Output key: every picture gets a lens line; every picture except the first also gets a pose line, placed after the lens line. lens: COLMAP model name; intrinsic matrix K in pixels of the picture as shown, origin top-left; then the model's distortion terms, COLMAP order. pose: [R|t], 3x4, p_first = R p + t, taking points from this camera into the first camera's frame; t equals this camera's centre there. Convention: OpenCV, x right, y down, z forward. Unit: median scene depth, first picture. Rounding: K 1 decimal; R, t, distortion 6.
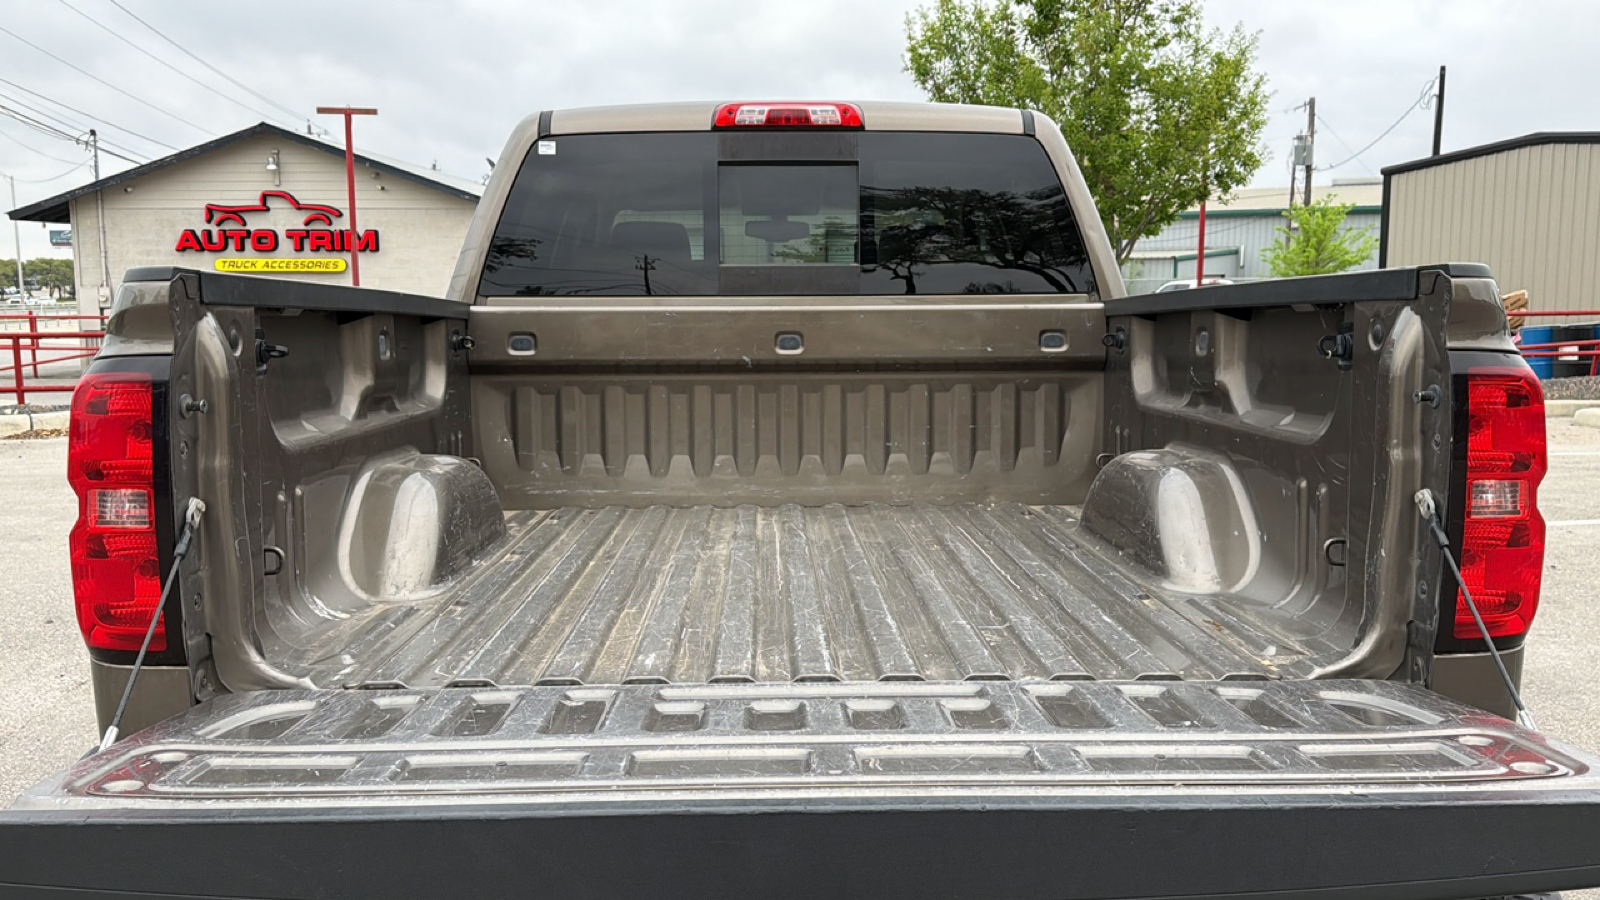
lens RADIAL K [[1358.0, 0, 800.9], [0, 1358.0, 455.3], [0, 0, 1]] dist [0.067476, -0.011903]
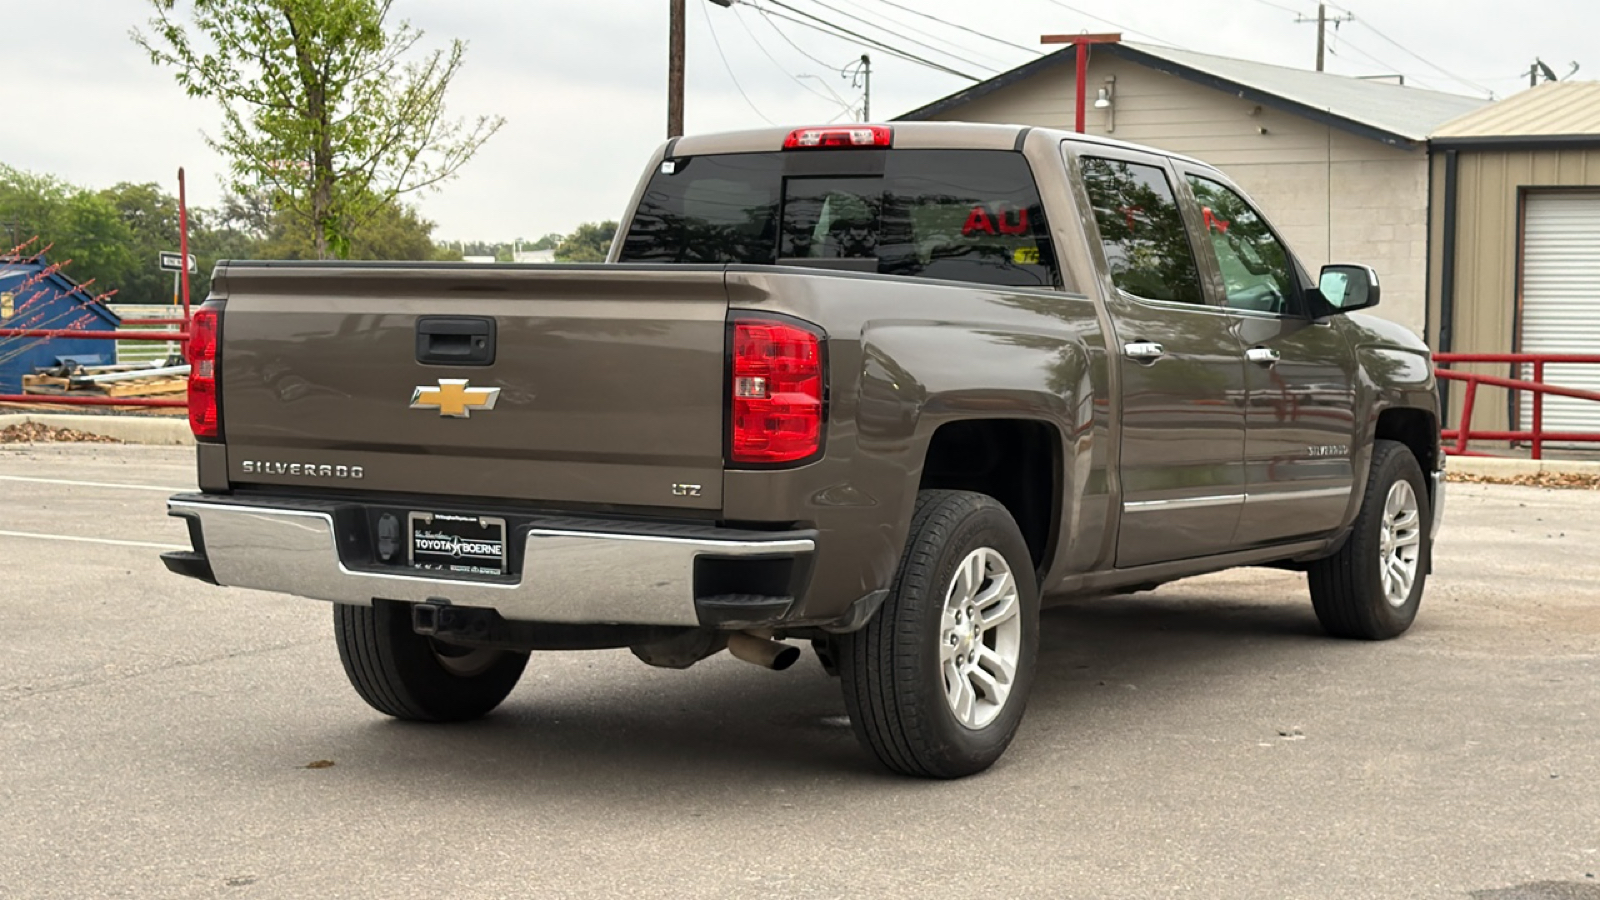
lens RADIAL K [[2727.7, 0, 799.8], [0, 2727.7, 442.6], [0, 0, 1]] dist [0.155276, 0.000000]
pose [[0.850648, 0.041106, -0.524127, 1.240545], [-0.077397, 0.995868, -0.047512, 0.137629], [0.520008, 0.080982, 0.850314, -1.054646]]
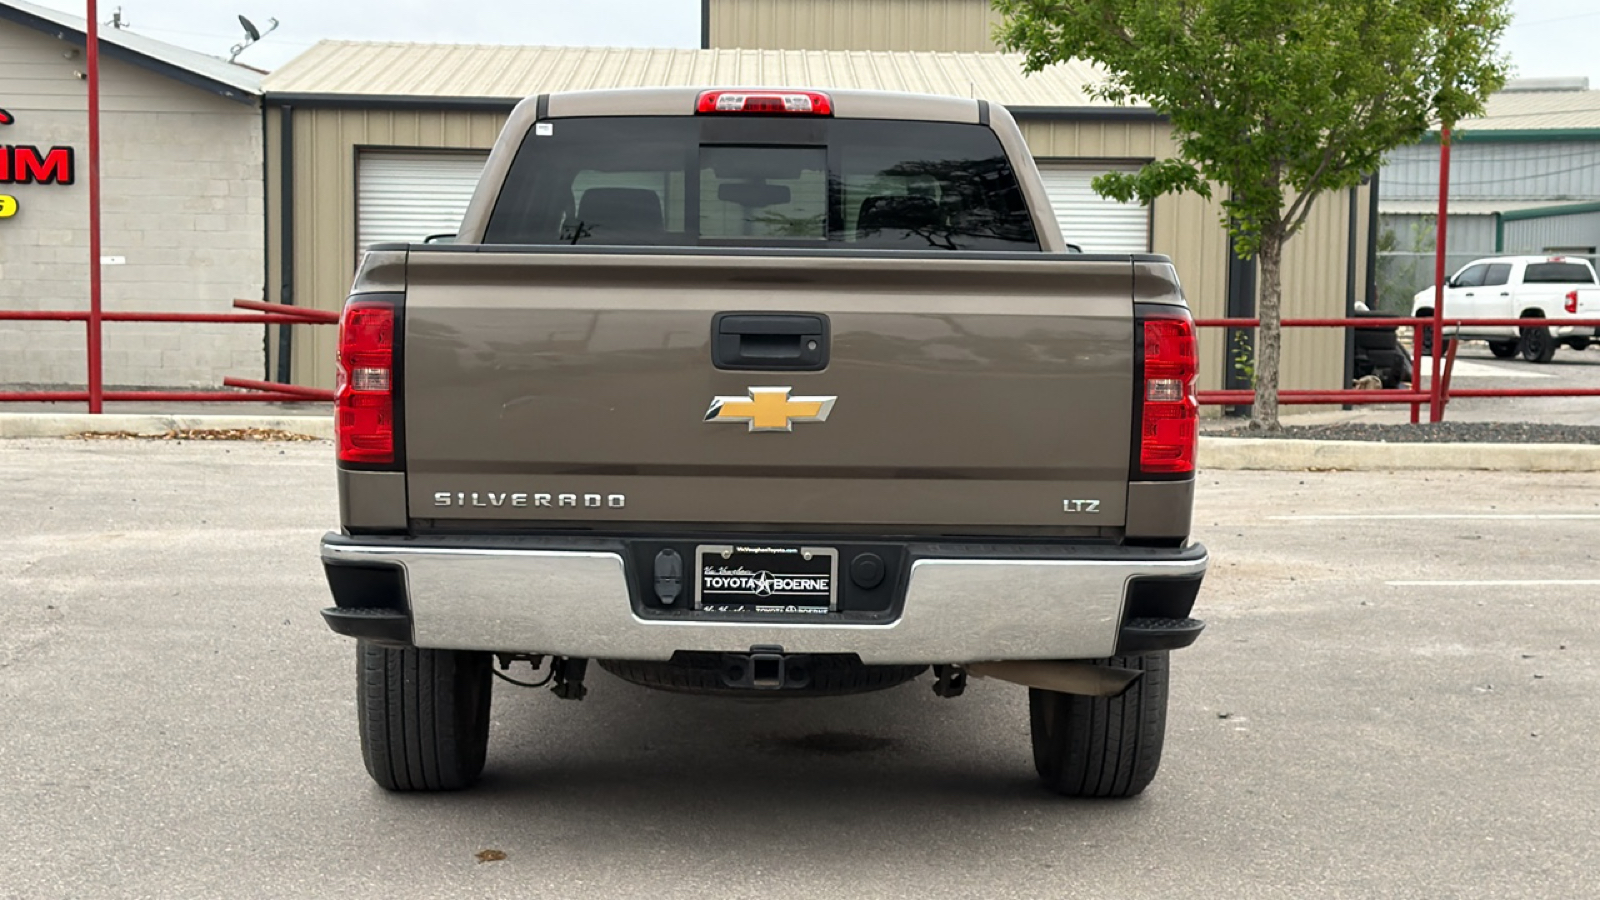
lens RADIAL K [[2727.7, 0, 801.3], [0, 2727.7, 459.3], [0, 0, 1]] dist [0.155276, 0.000000]
pose [[0.999857, 0.016387, -0.004062, 0.034105], [-0.016567, 0.998654, -0.049150, 0.143636], [0.003251, 0.049211, 0.998783, -1.175525]]
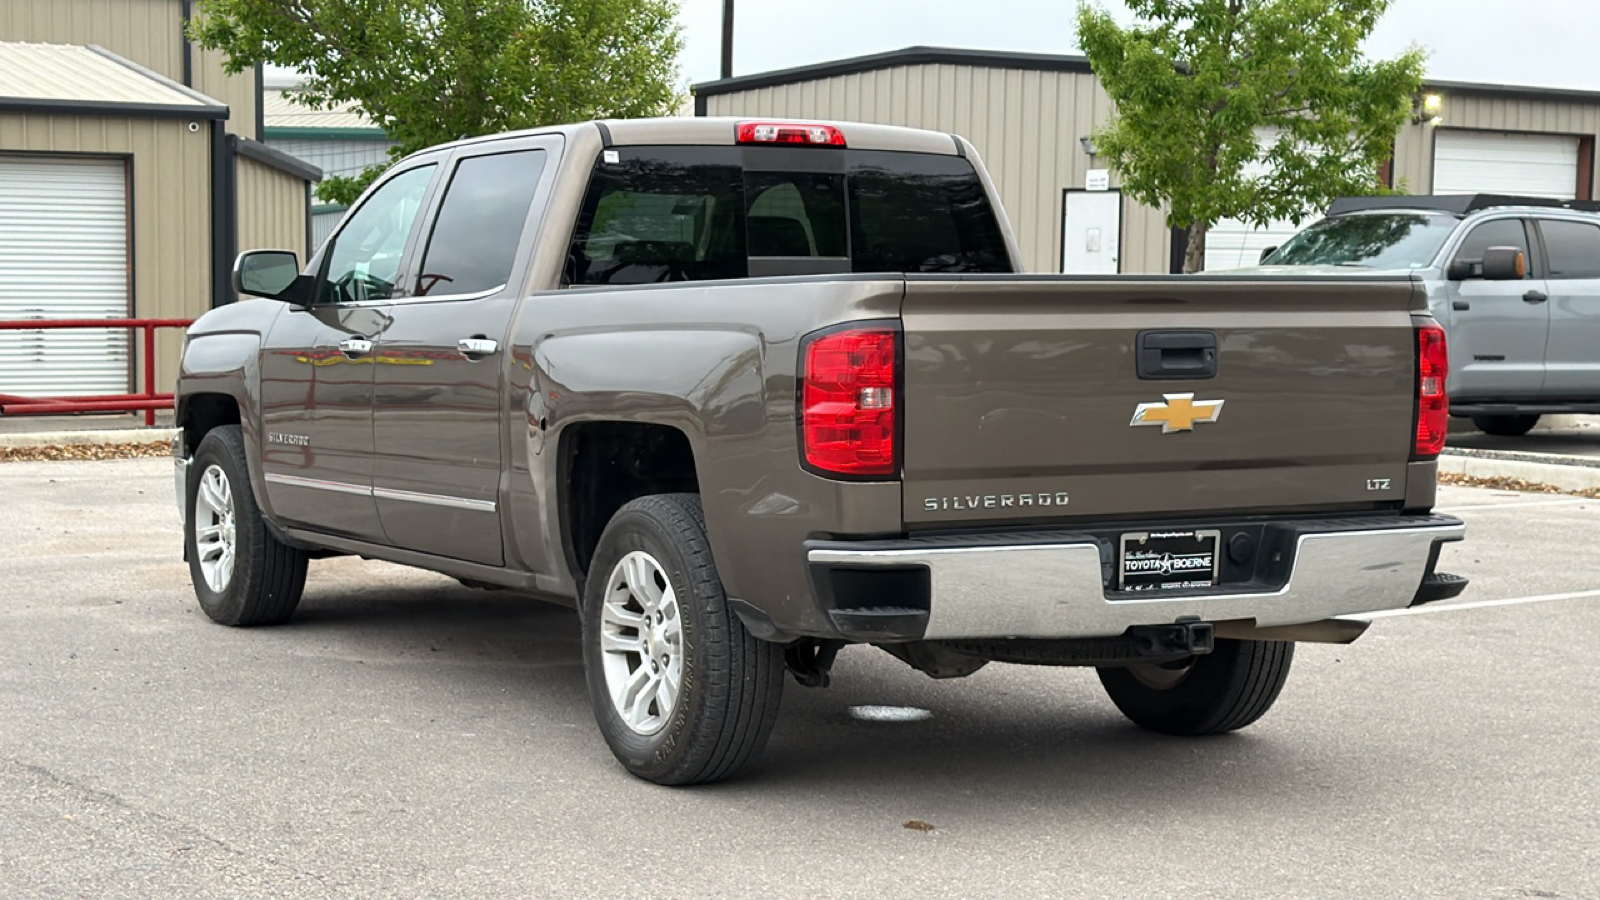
lens RADIAL K [[2727.7, 0, 801.2], [0, 2727.7, 453.3], [0, 0, 1]] dist [0.155276, 0.000000]
pose [[0.883595, -0.024117, 0.467631, -1.122573], [0.048185, 0.998054, -0.039573, 0.124020], [-0.465767, 0.057499, 0.883037, -1.096559]]
